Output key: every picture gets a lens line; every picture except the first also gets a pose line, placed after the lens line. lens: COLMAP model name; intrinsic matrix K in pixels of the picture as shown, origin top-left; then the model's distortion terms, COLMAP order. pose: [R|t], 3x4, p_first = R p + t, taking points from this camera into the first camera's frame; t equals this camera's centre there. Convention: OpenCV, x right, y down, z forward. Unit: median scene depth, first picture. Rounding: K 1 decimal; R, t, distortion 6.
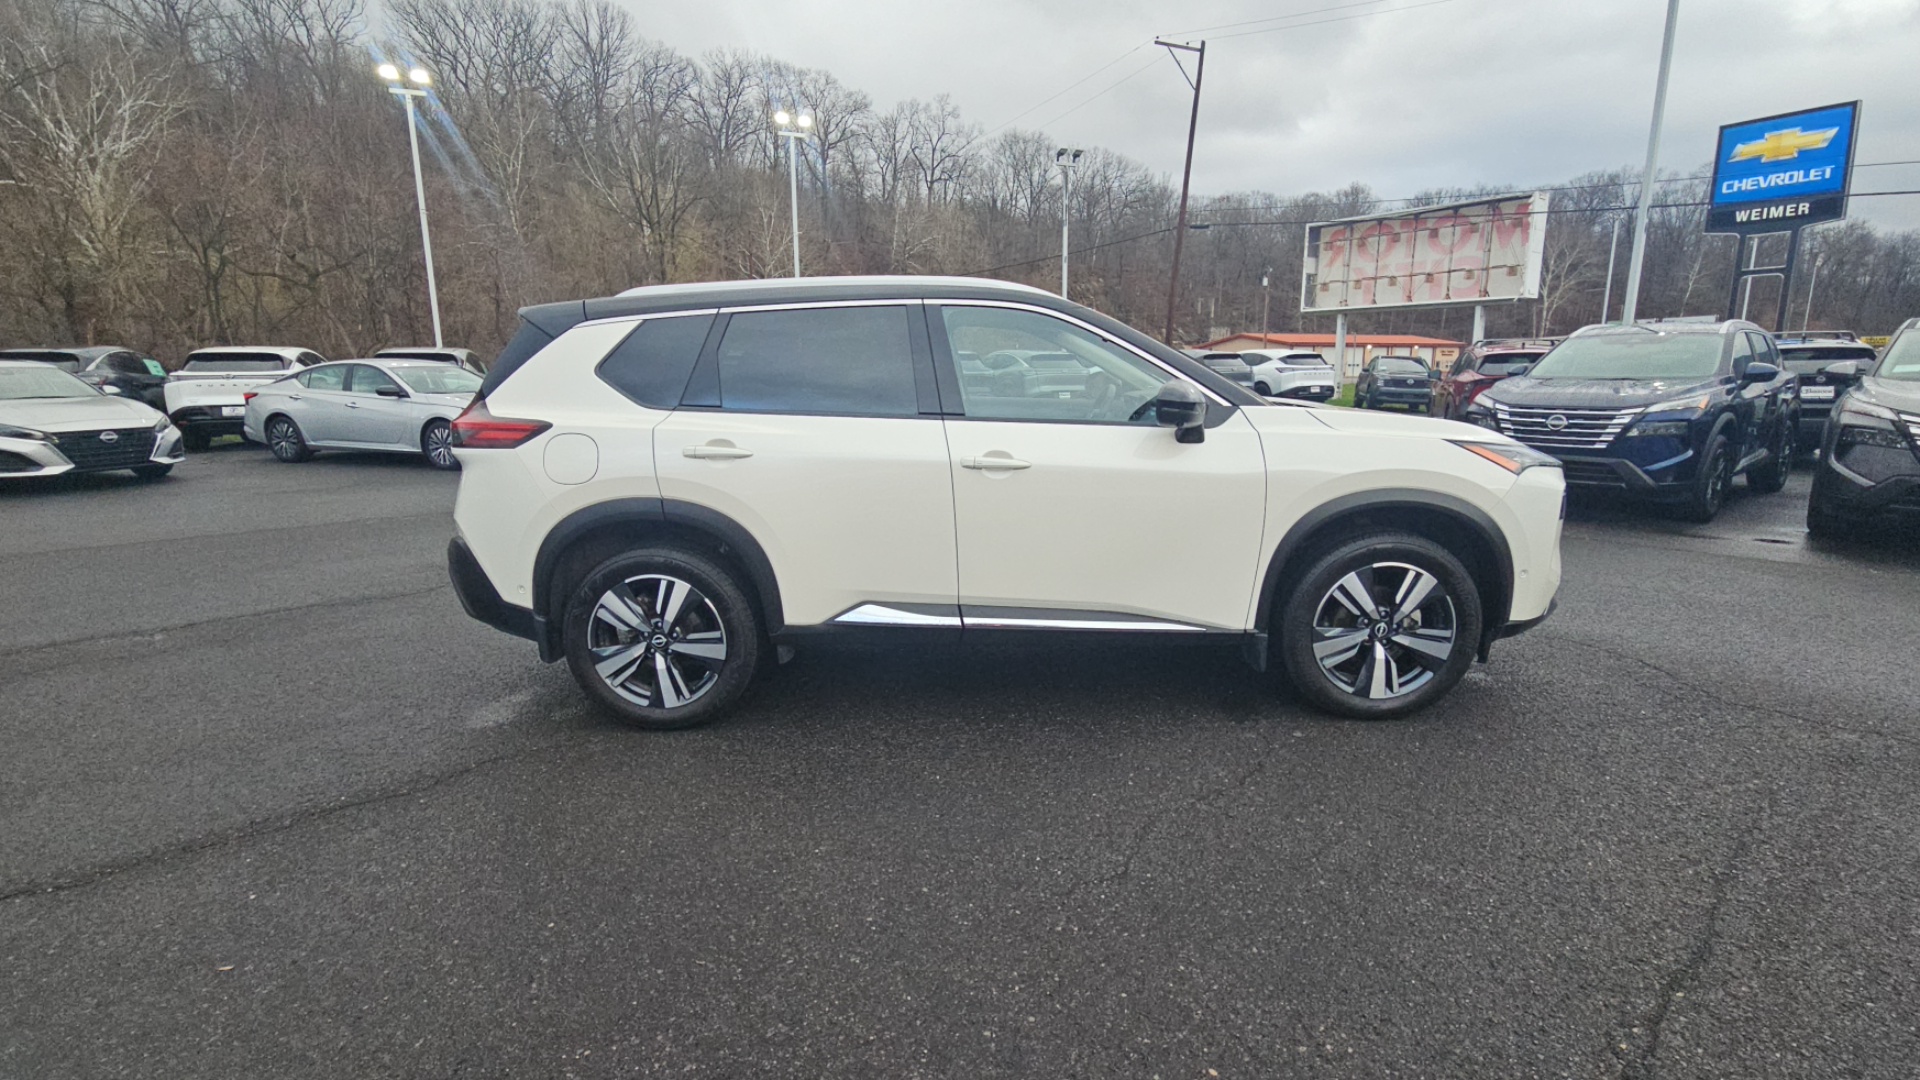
lens RADIAL K [[855.7, 0, 960.8], [0, 855.7, 543.4], [0, 0, 1]] dist [0.018244, -0.011028]
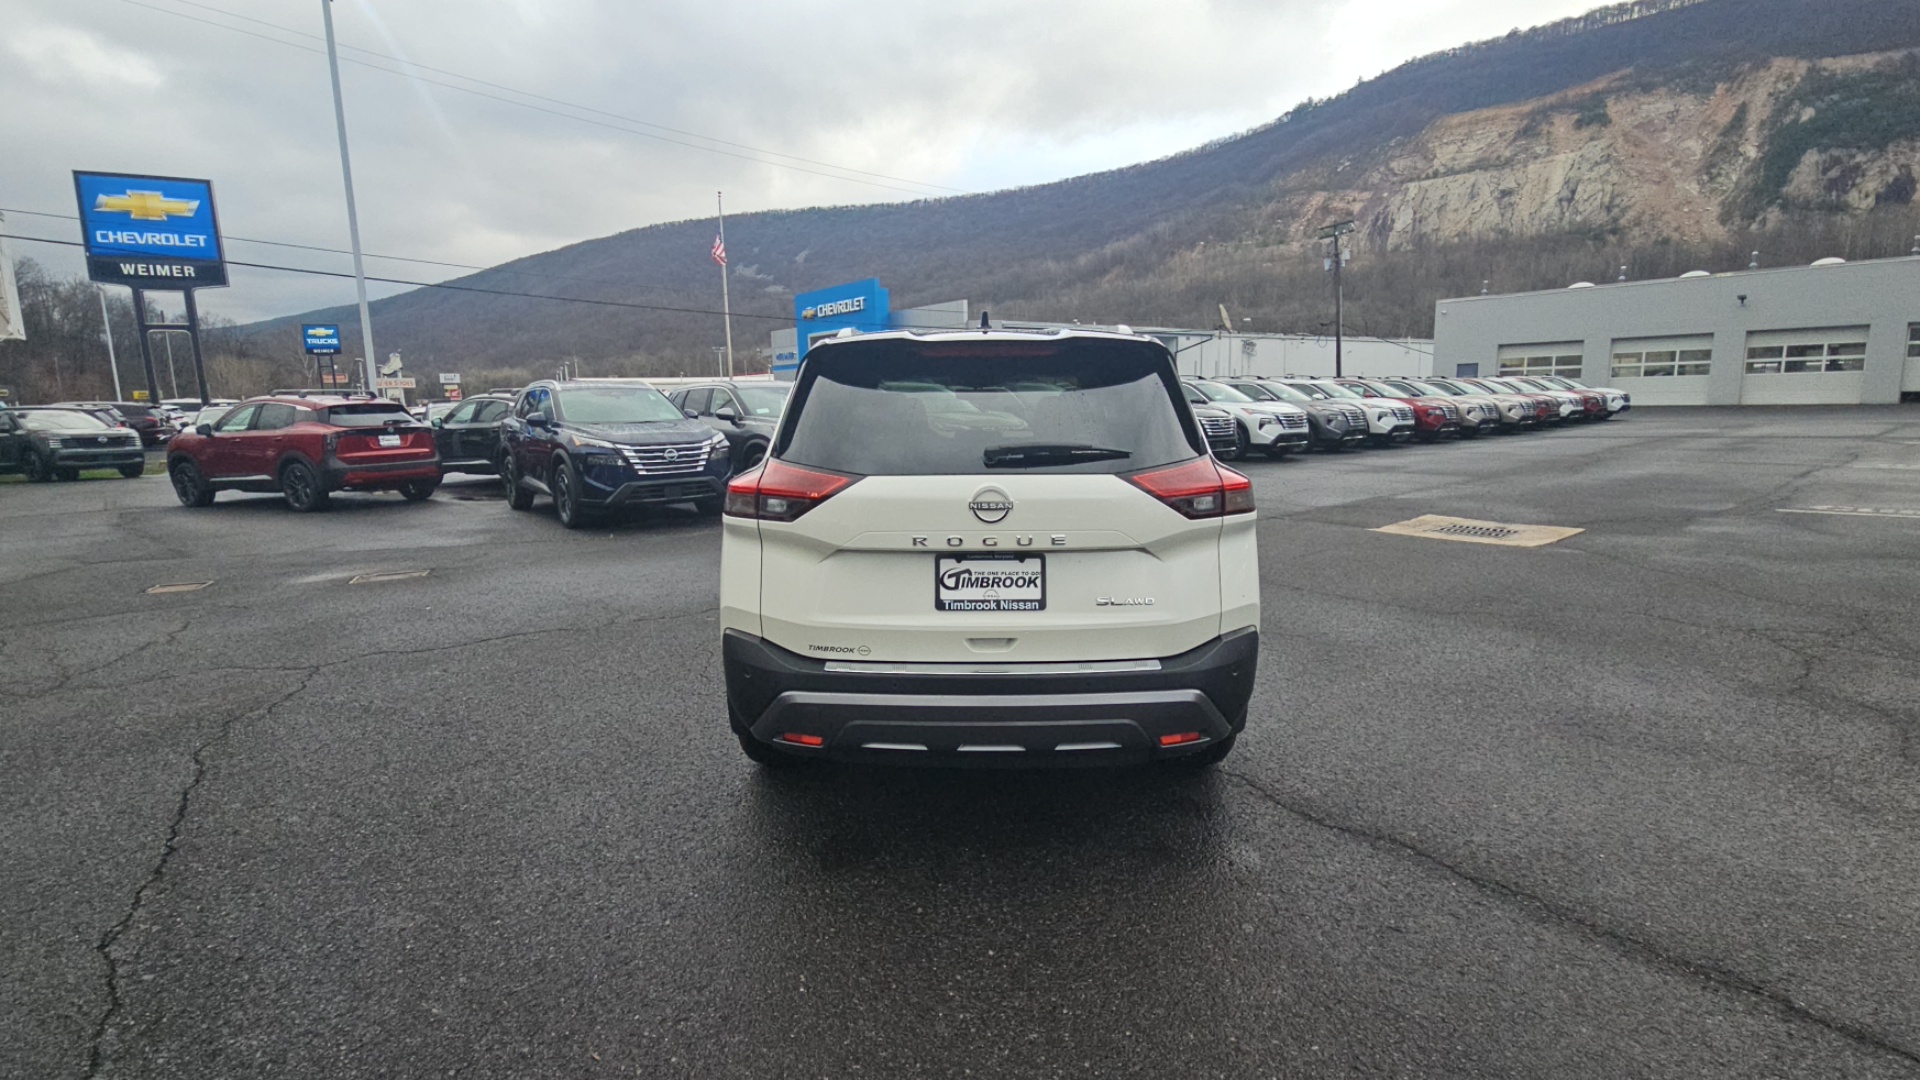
lens RADIAL K [[855.7, 0, 956.0], [0, 855.7, 542.7], [0, 0, 1]] dist [0.018244, -0.011028]
pose [[0.003031, -0.161551, 0.986860, -0.136152], [0.221569, 0.962444, 0.156874, -0.026529], [-0.975140, 0.218182, 0.038712, 0.123124]]
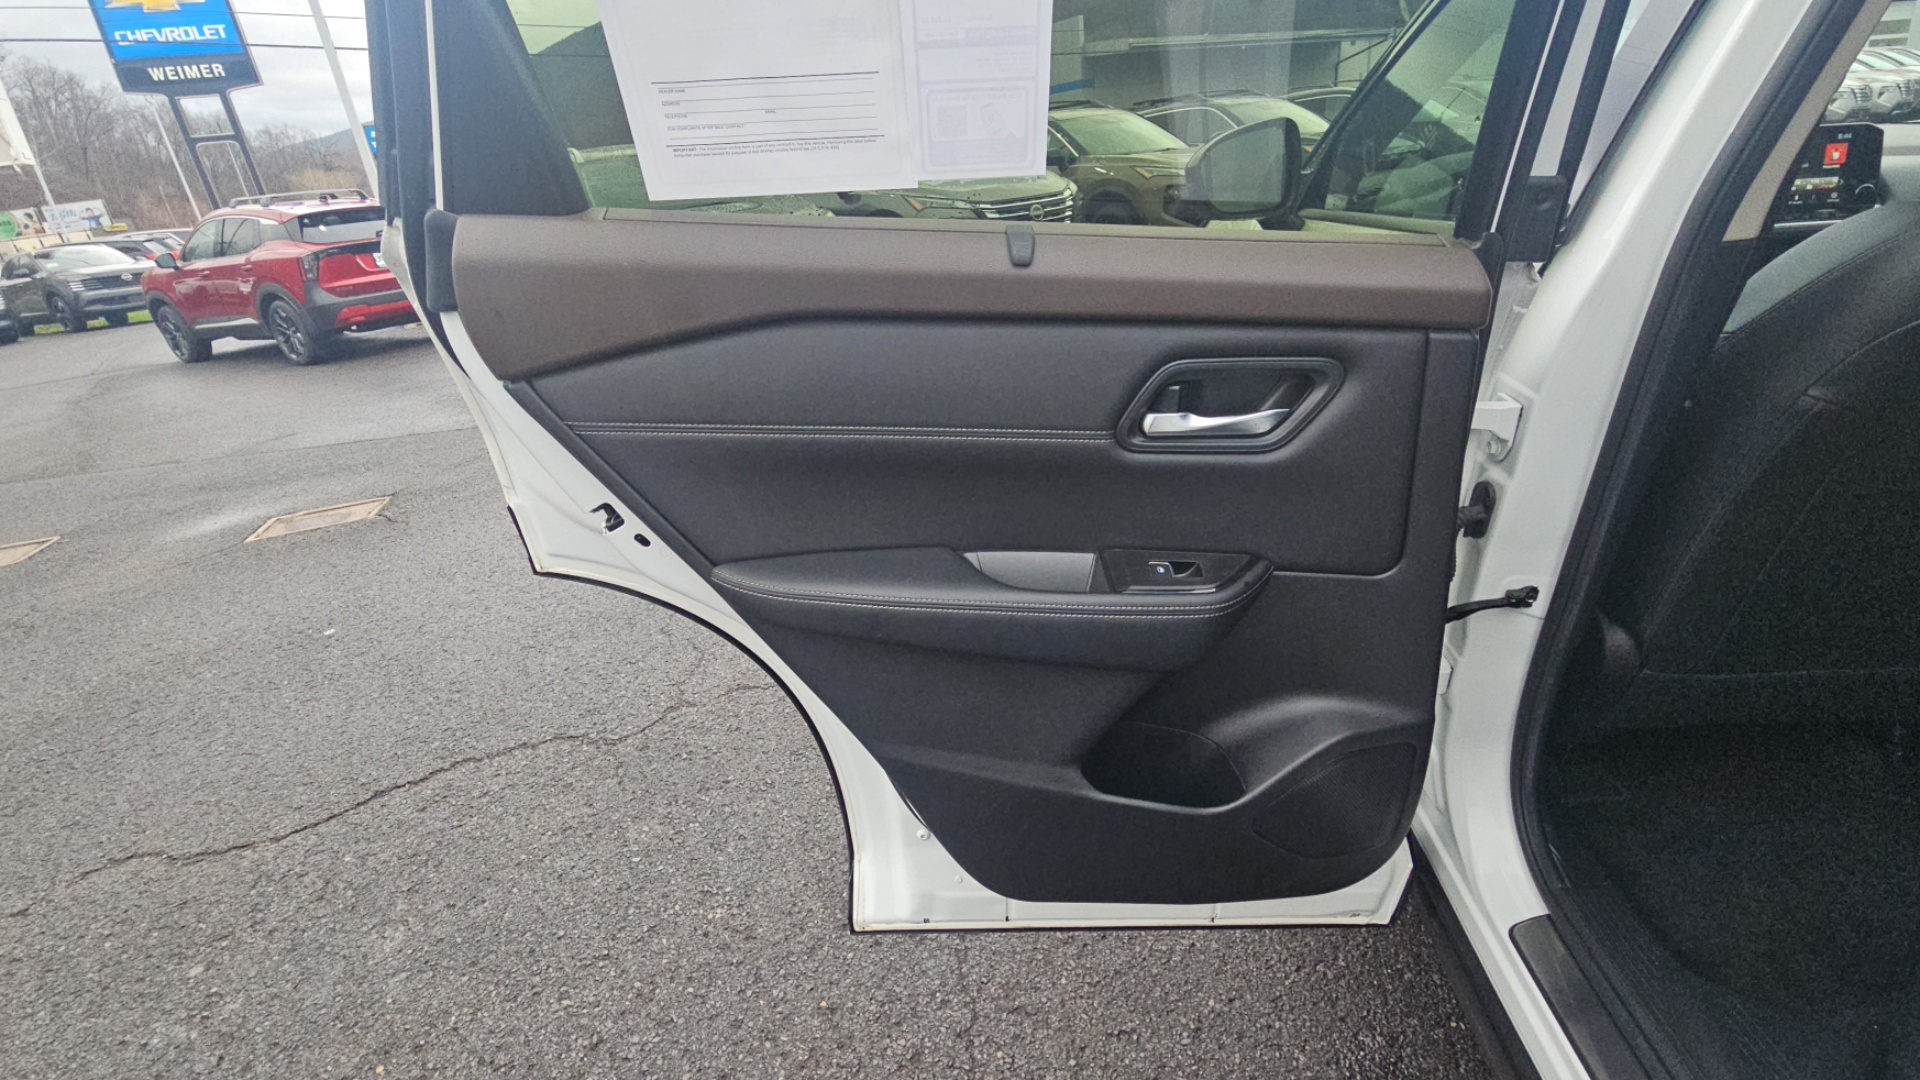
lens RADIAL K [[855.7, 0, 956.5], [0, 855.7, 537.3], [0, 0, 1]] dist [0.018244, -0.011028]
pose [[0.097979, -0.402531, 0.910148, -0.028995], [0.297428, 0.884593, 0.359210, -0.031150], [-0.949703, 0.235509, 0.206395, 0.159160]]
